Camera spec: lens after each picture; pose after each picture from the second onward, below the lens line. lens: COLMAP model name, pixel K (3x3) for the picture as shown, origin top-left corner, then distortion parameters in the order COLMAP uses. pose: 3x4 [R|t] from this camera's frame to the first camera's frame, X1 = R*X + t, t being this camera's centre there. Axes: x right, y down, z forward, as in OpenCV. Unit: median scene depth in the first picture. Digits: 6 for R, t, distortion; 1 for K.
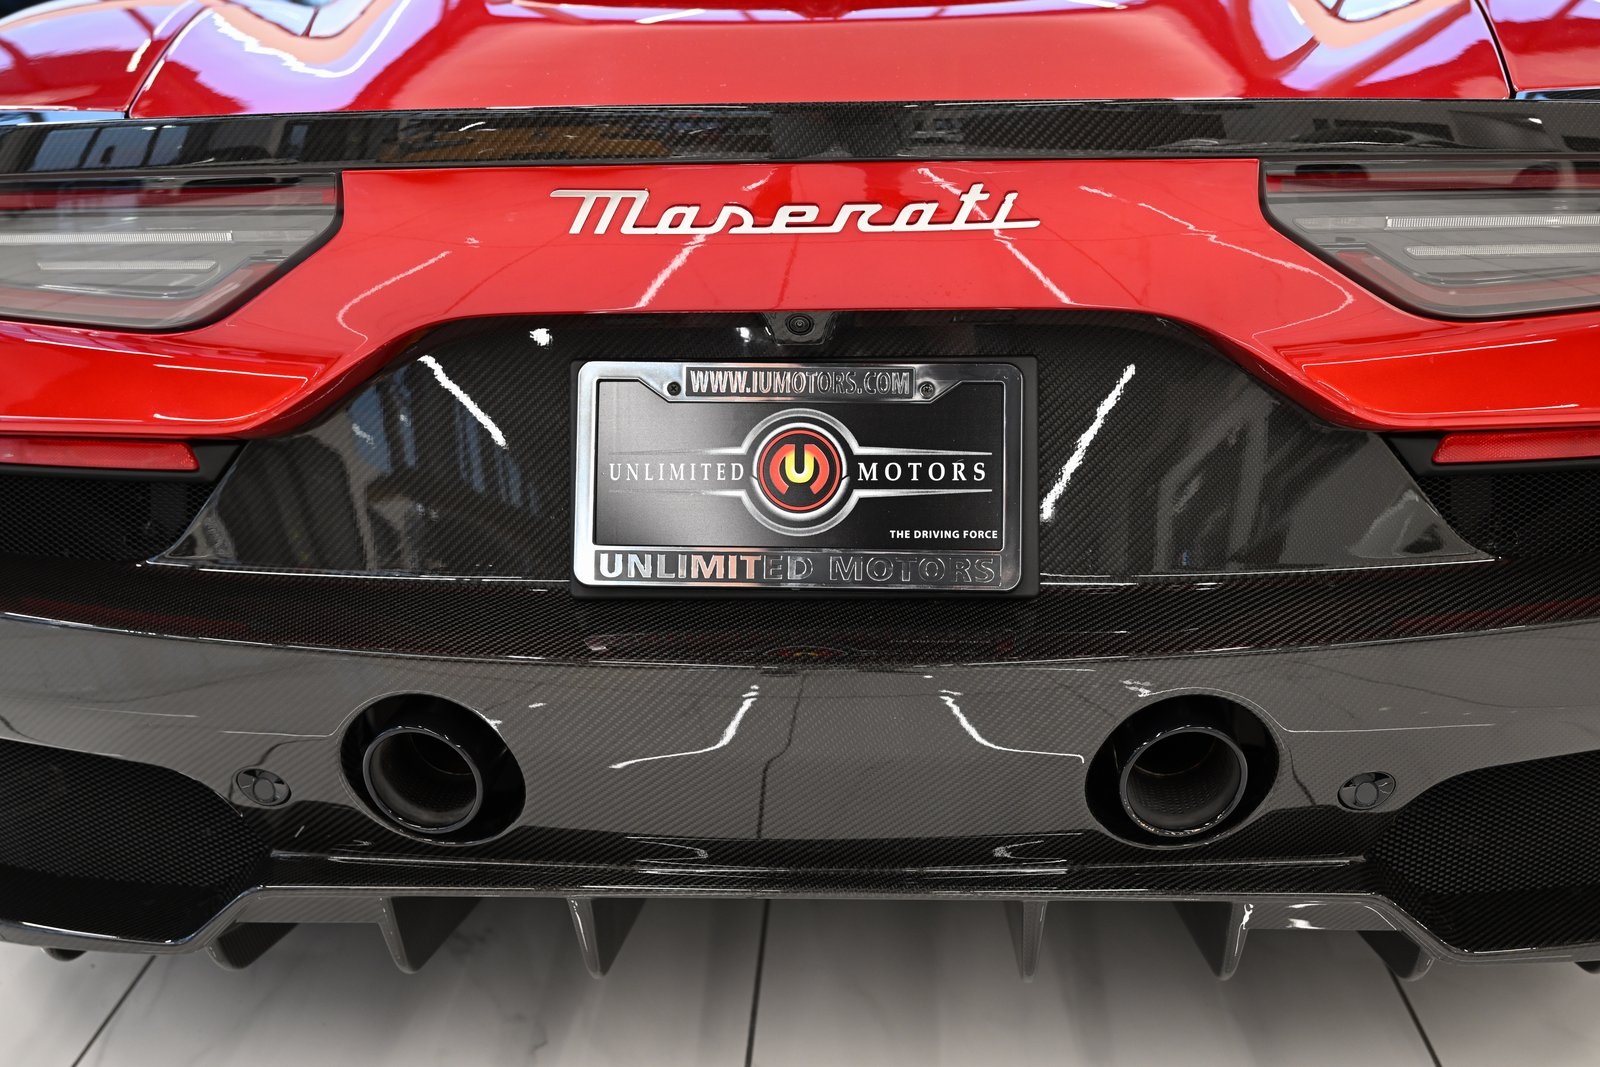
lens RADIAL K [[1926.9, 0, 791.7], [0, 1926.9, 523.4], [0, 0, 1]] dist [0.048822, 0.000000]
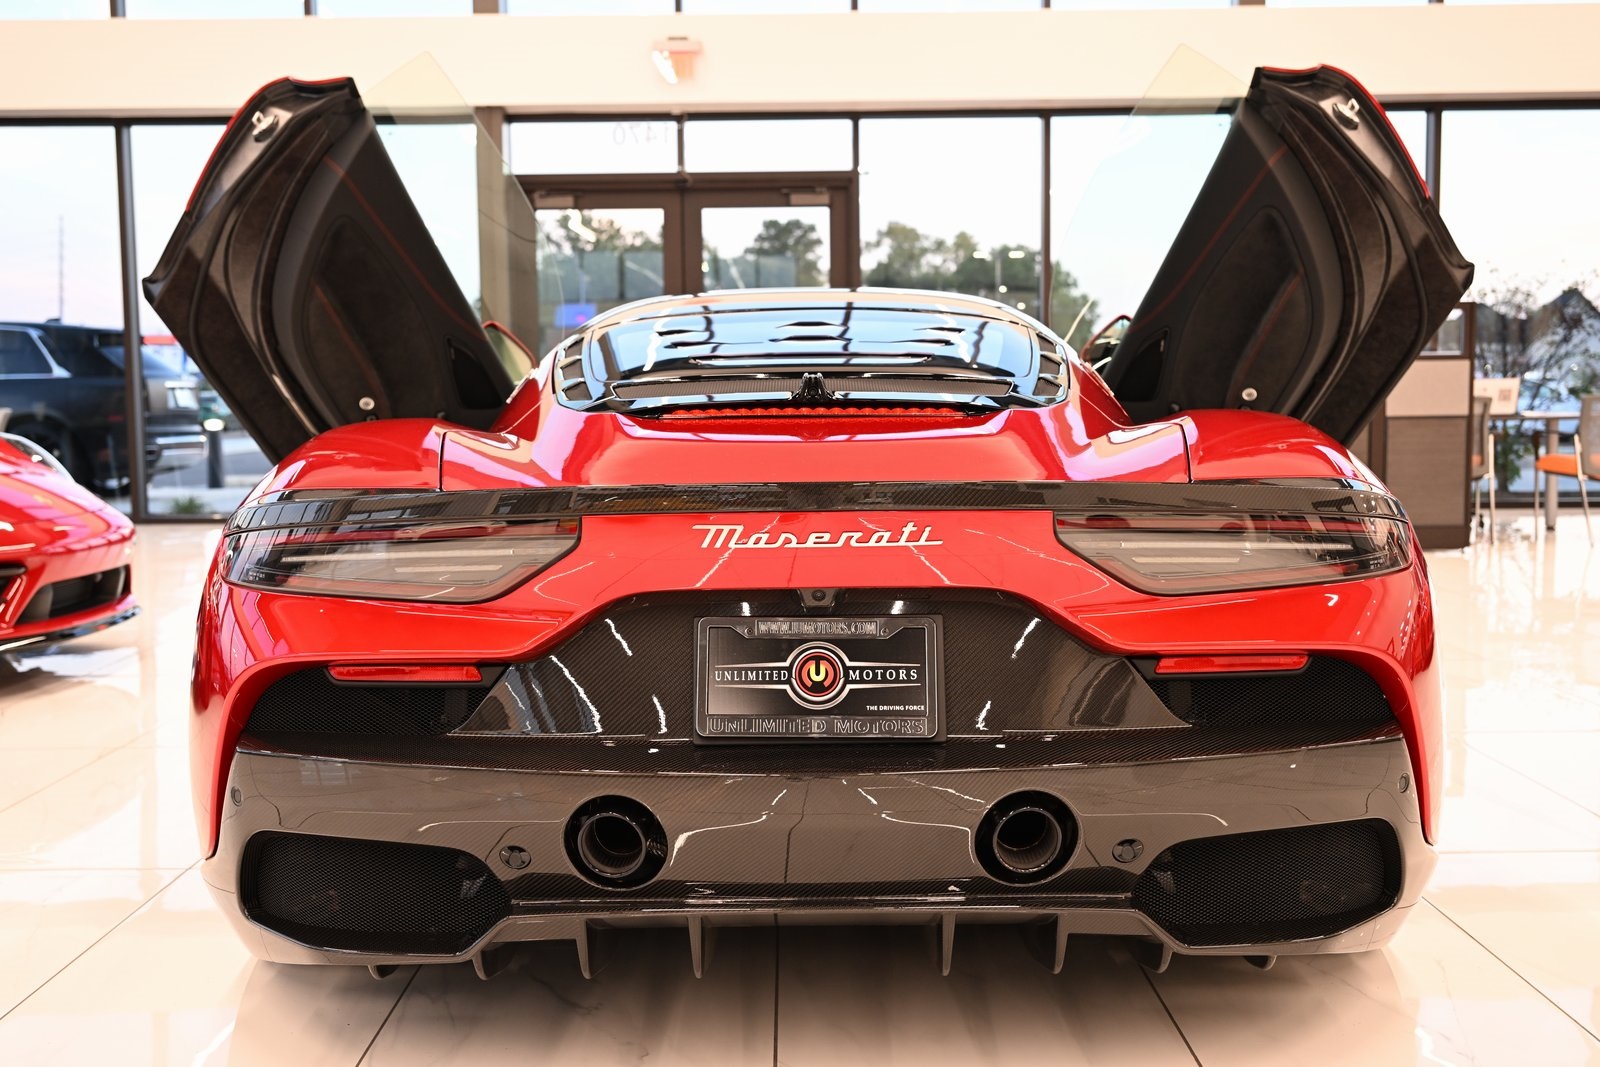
lens RADIAL K [[1665.6, 0, 805.4], [0, 1665.6, 535.3], [0, 0, 1]] dist [-0.015658, 0.000000]
pose [[0.999215, 0.001677, 0.039584, -0.071957], [0.005514, 0.983495, -0.180849, 0.131749], [-0.039234, 0.180926, 0.982714, -0.608936]]
